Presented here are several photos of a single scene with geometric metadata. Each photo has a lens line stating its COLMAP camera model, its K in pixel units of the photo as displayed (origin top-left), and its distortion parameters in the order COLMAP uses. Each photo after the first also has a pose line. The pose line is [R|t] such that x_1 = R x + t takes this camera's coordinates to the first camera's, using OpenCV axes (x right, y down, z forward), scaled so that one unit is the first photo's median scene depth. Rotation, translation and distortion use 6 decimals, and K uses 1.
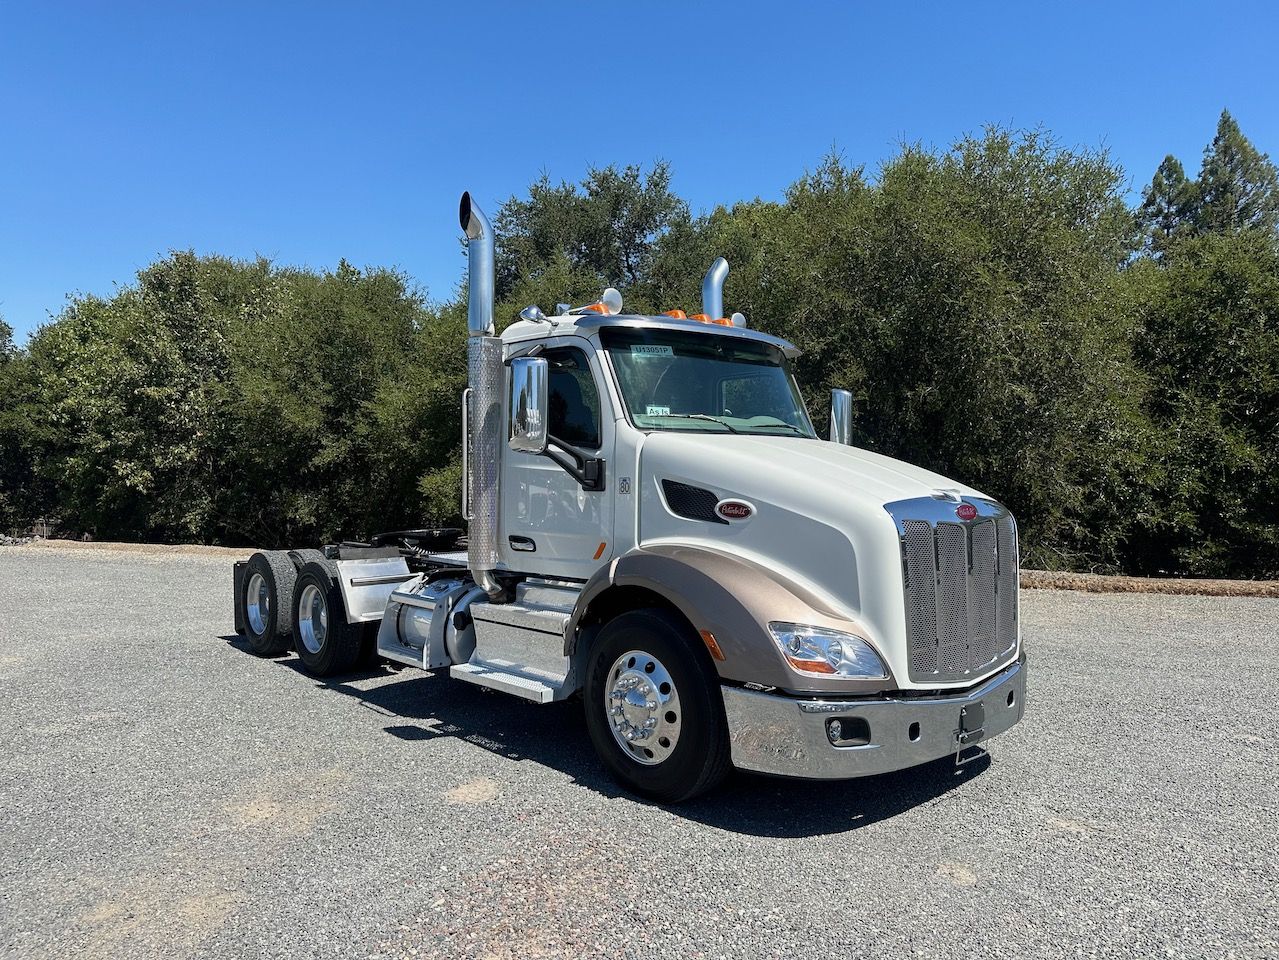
lens RADIAL K [[1027.8, 0, 639.5], [0, 1027.8, 480.0], [0, 0, 1]] dist [0.066042, -0.002581]
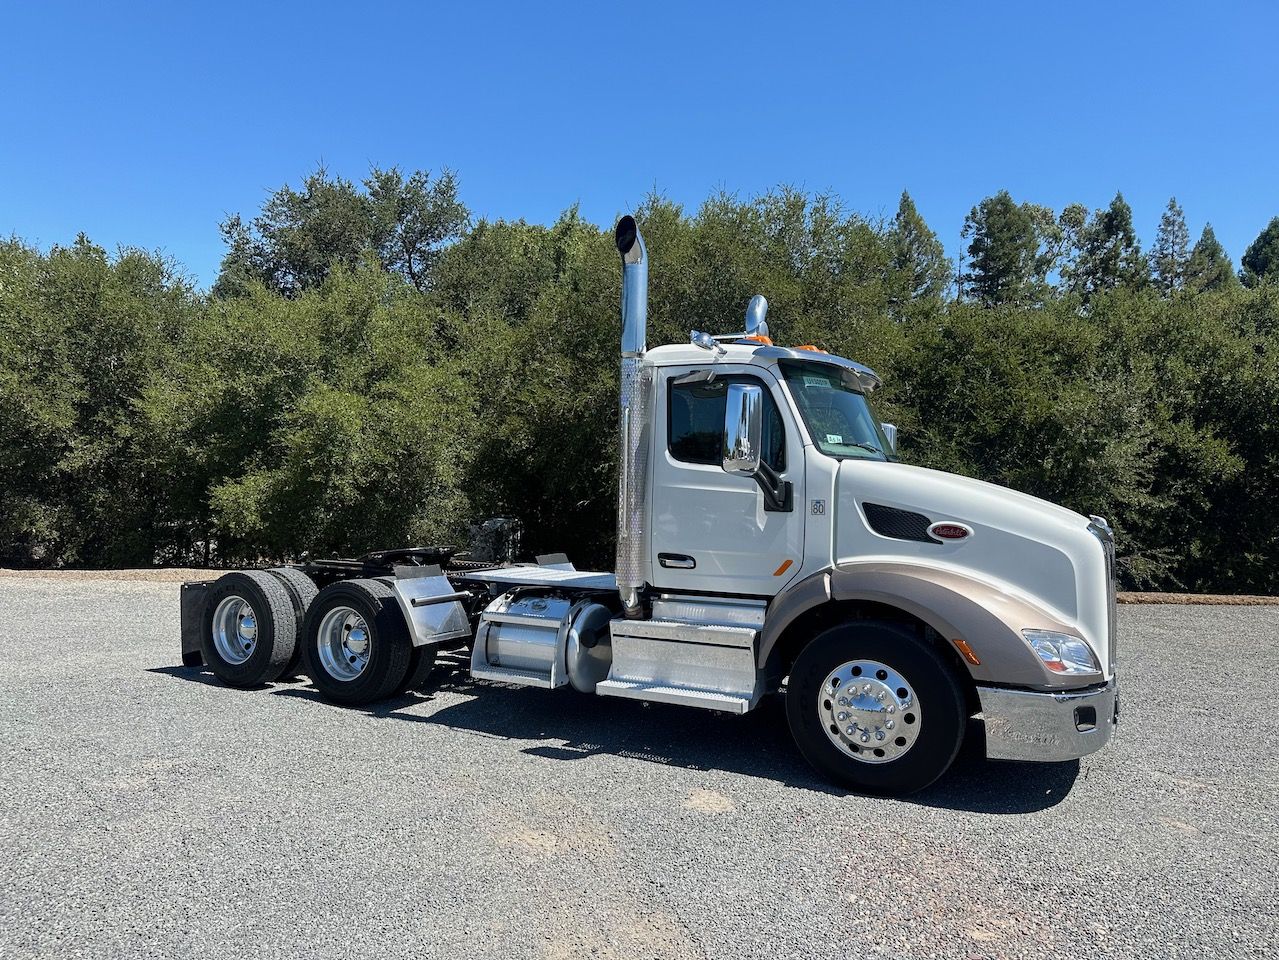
lens RADIAL K [[1053.8, 0, 590.8], [0, 1053.8, 474.0], [0, 0, 1]] dist [0.112120, -0.271190]
pose [[0.931910, 0.026964, 0.361685, -0.555414], [-0.019993, 0.999535, -0.023003, 0.000805], [-0.362137, 0.014205, 0.932017, 0.043249]]
